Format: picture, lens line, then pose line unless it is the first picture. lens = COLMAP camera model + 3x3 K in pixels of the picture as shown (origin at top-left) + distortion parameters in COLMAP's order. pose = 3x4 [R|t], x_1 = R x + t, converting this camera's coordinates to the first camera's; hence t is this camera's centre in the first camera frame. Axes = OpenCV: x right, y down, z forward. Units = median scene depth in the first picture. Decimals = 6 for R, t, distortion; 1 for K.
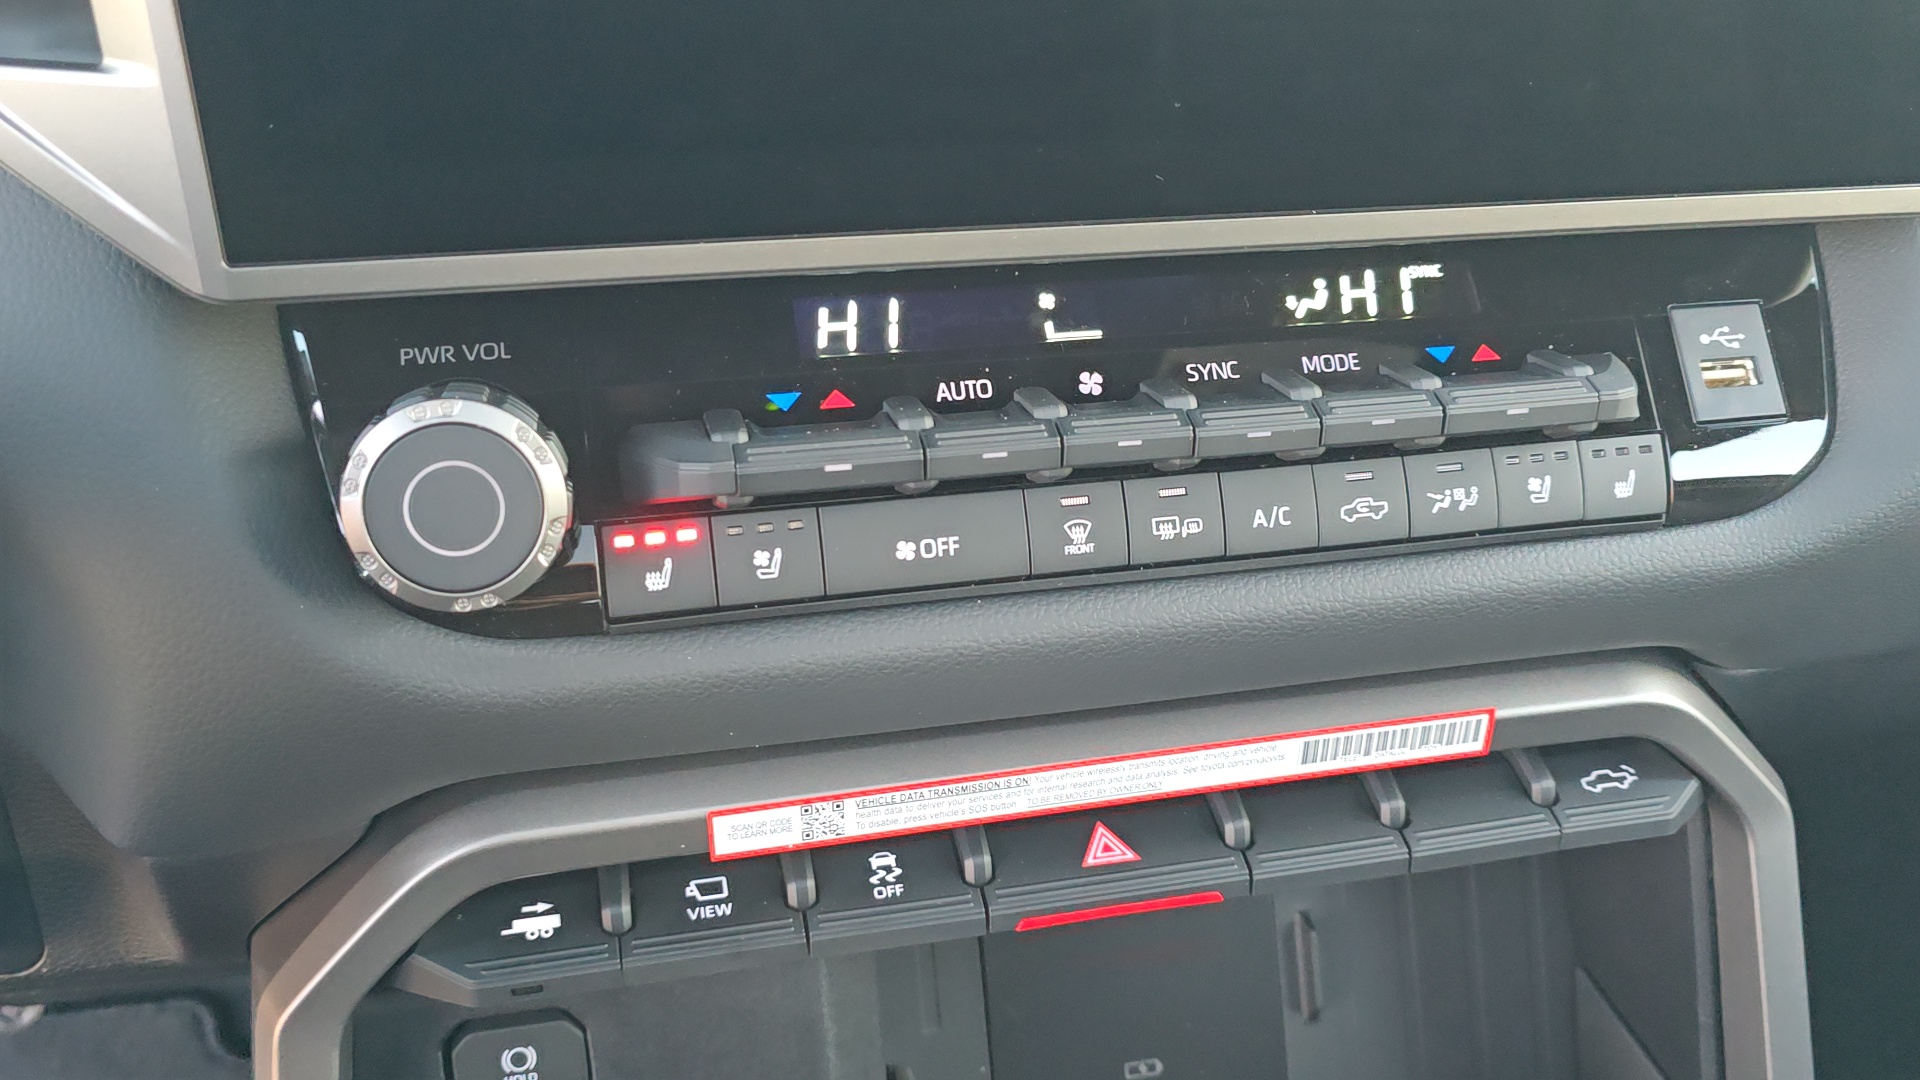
lens RADIAL K [[1586.3, 0, 979.4], [0, 1586.3, 529.2], [0, 0, 1]] dist [-0.015452, 0.029473]
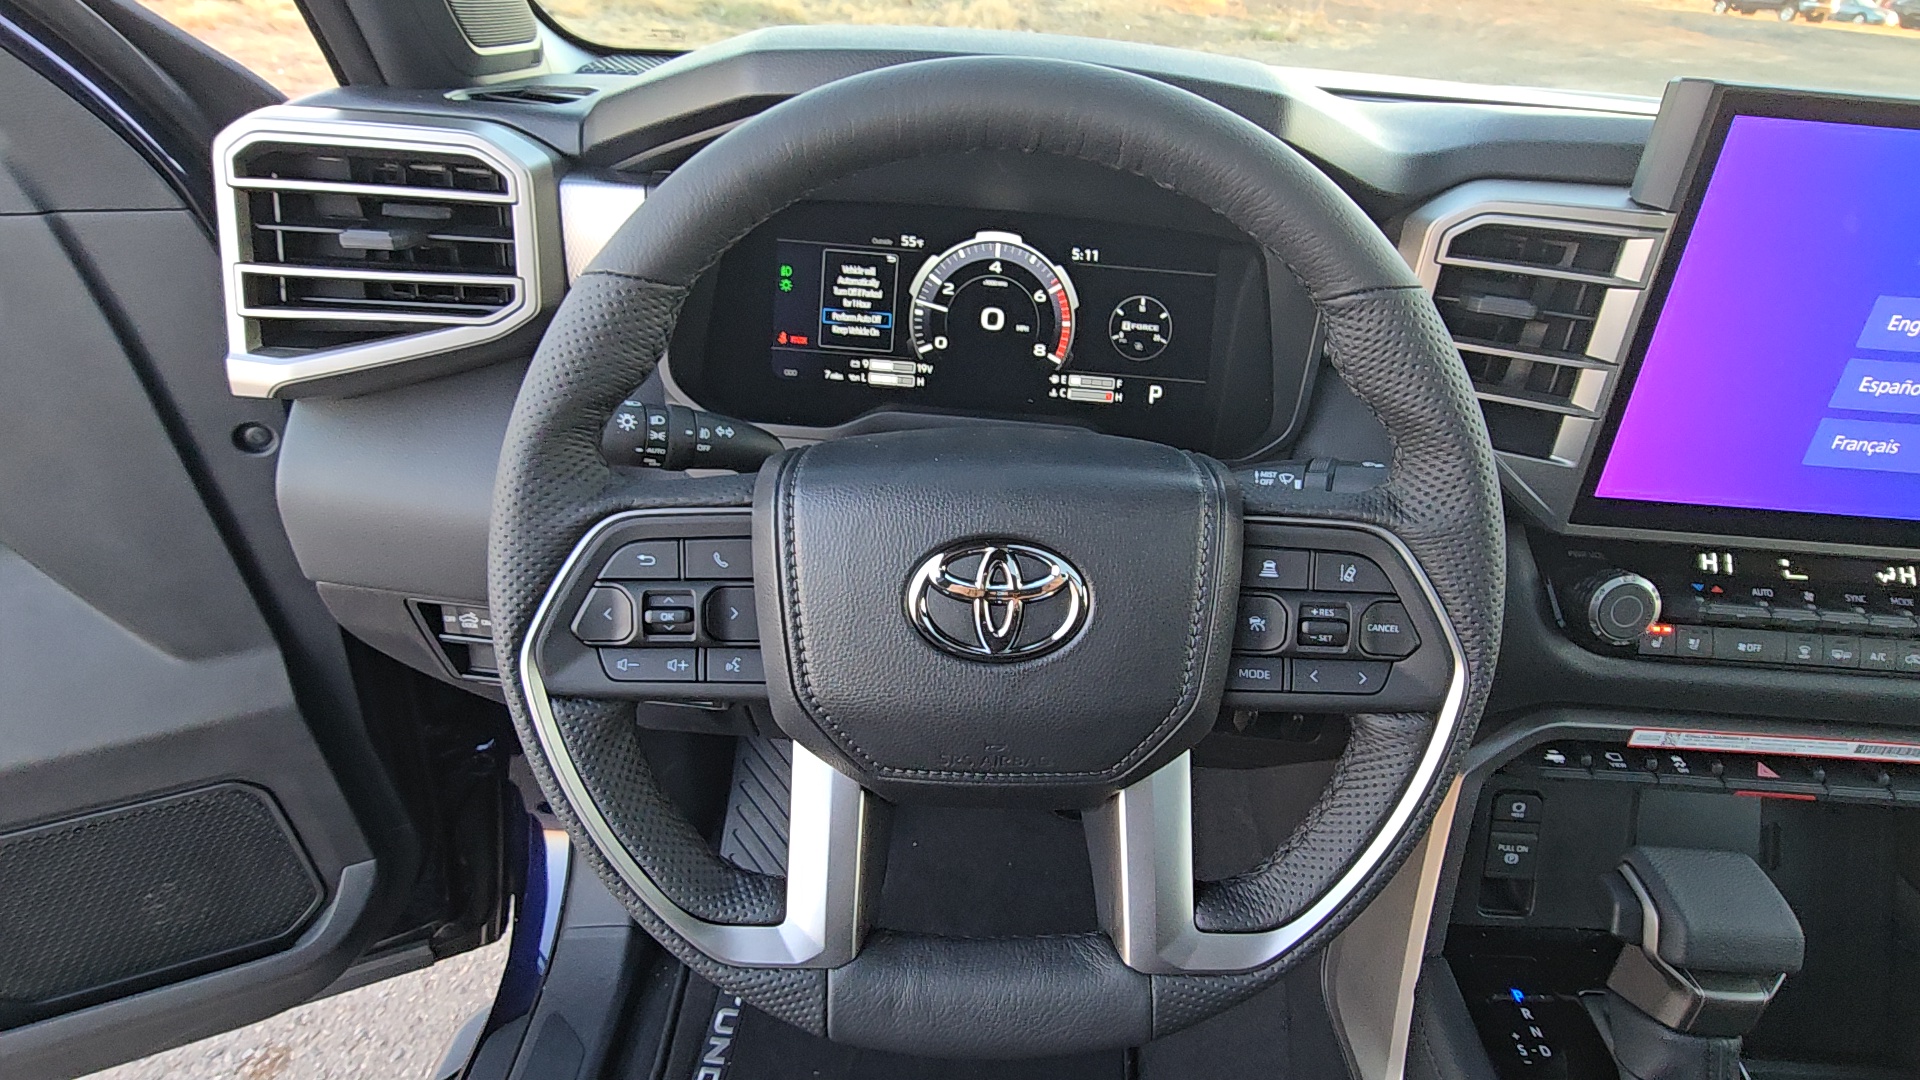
lens RADIAL K [[970.5, 0, 968.5], [0, 970.5, 549.5], [0, 0, 1]] dist [-0.004211, 0.004985]
pose [[0.971830, 0.147013, -0.184212, -1.003995], [-0.156113, 0.987089, -0.035829, 0.109440], [0.176567, 0.063578, 0.982233, -0.863668]]
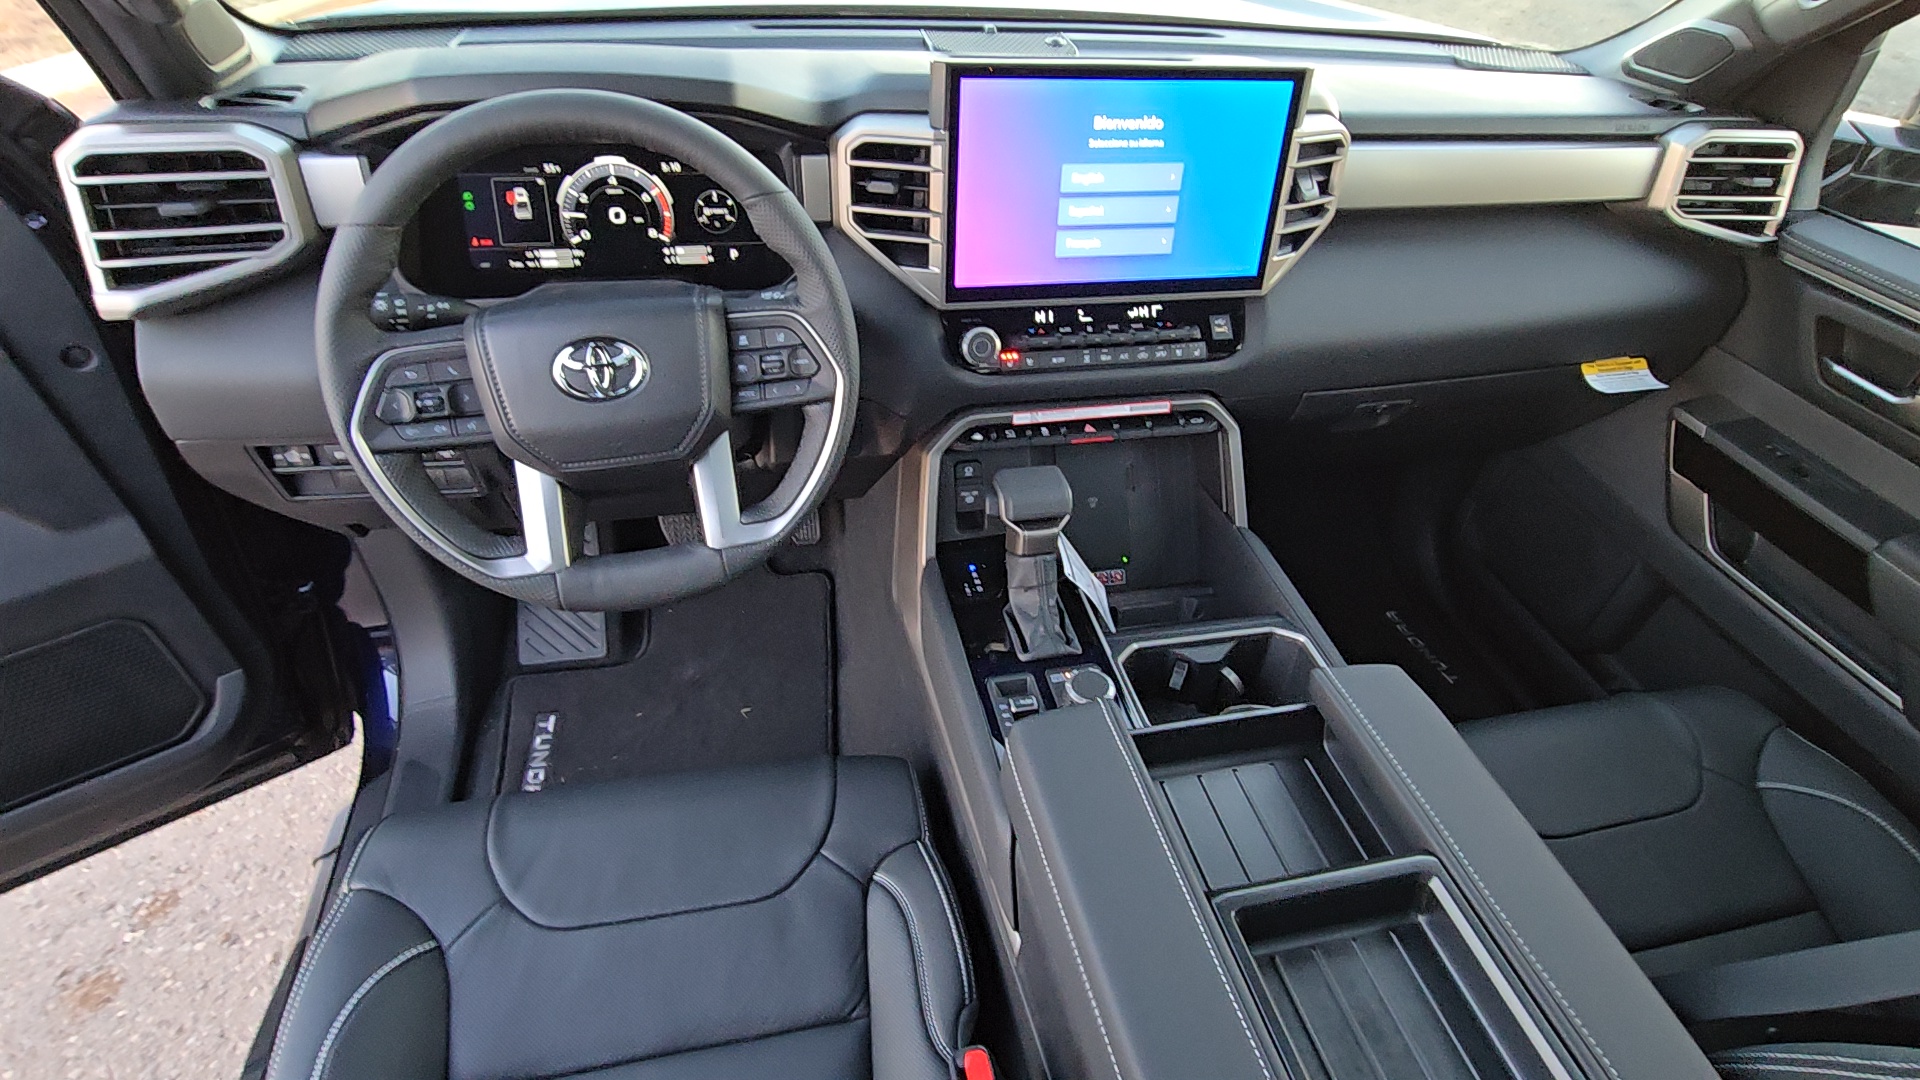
lens RADIAL K [[970.5, 0, 971.6], [0, 970.5, 545.9], [0, 0, 1]] dist [-0.004211, 0.004985]
pose [[0.999619, 0.007179, 0.026650, -0.370741], [-0.009373, 0.996492, 0.083161, 0.331071], [-0.025960, -0.083380, 0.996180, -2.055524]]
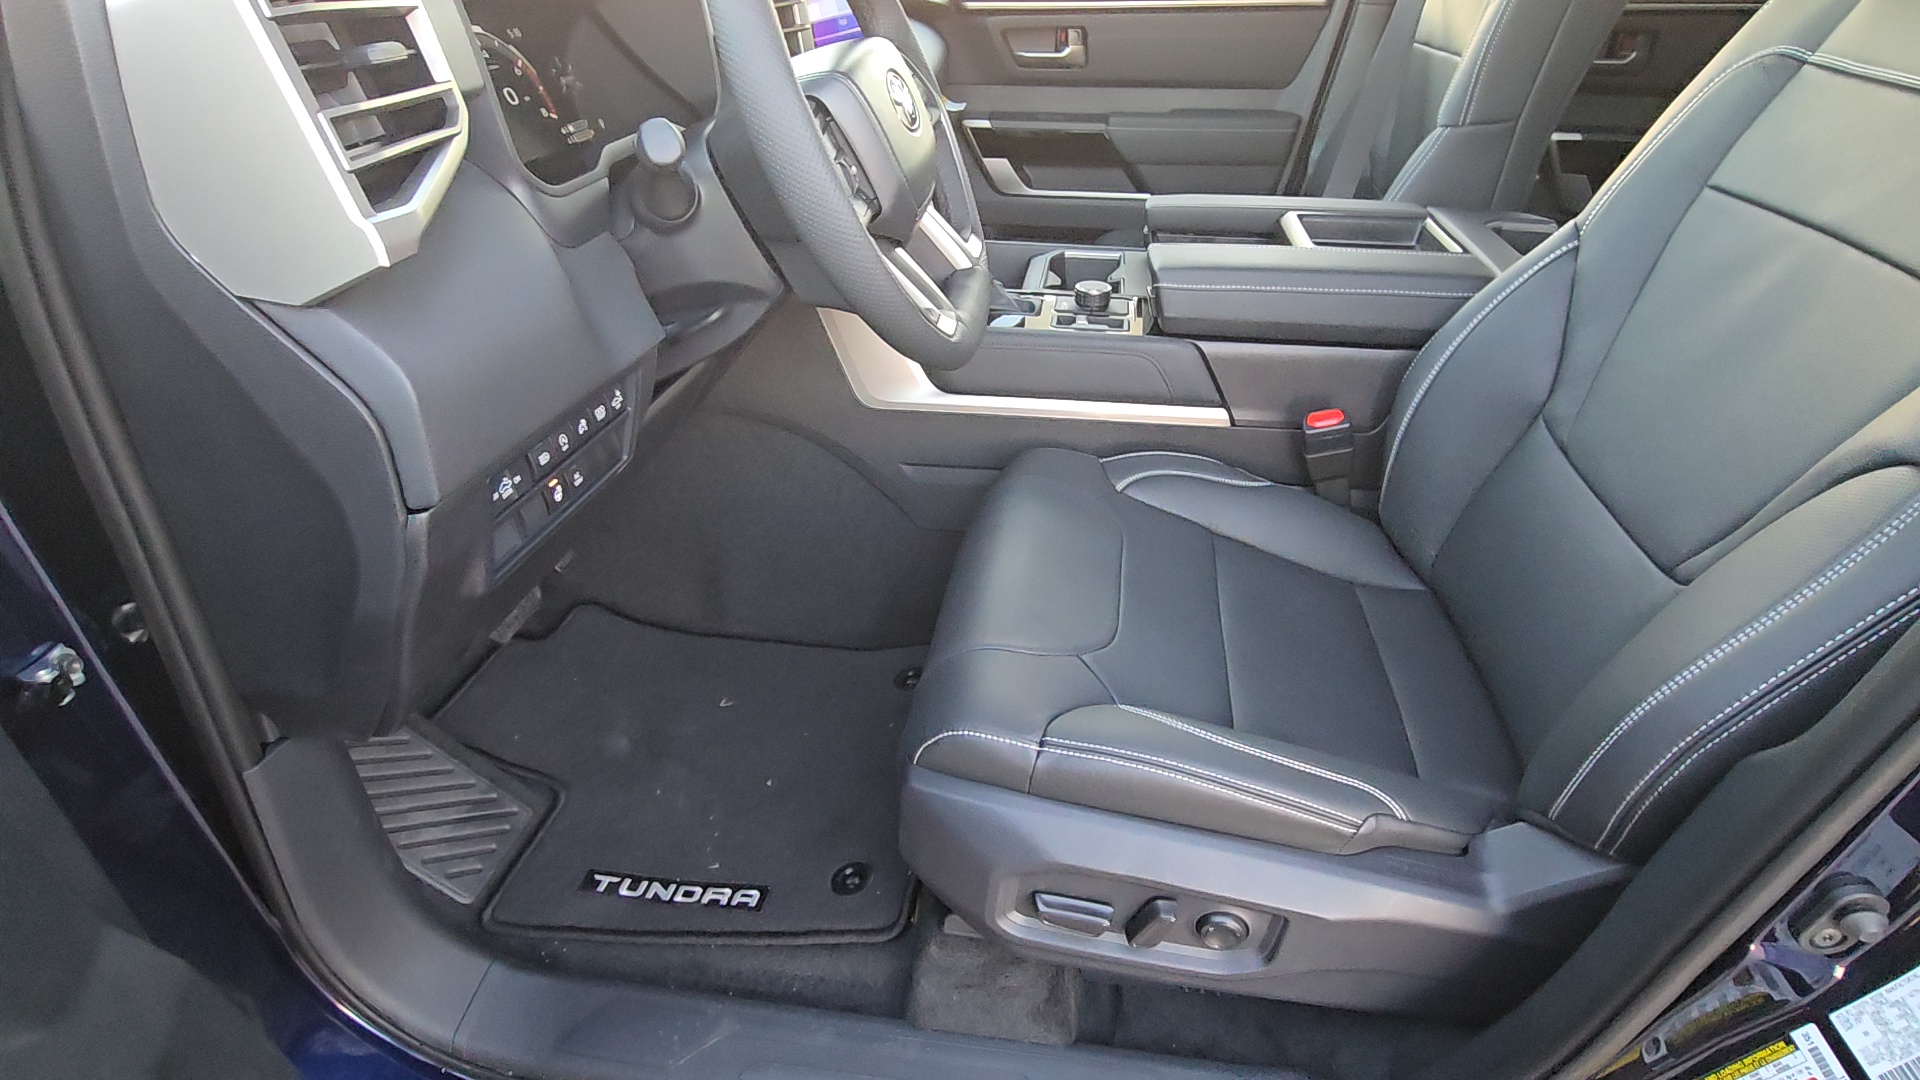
lens RADIAL K [[970.5, 0, 952.6], [0, 970.5, 539.9], [0, 0, 1]] dist [-0.004211, 0.004985]
pose [[0.353097, -0.529910, 0.771050, -3.382337], [0.539765, 0.788531, 0.294742, 0.316677], [-0.764183, 0.312113, 0.564455, -0.813752]]
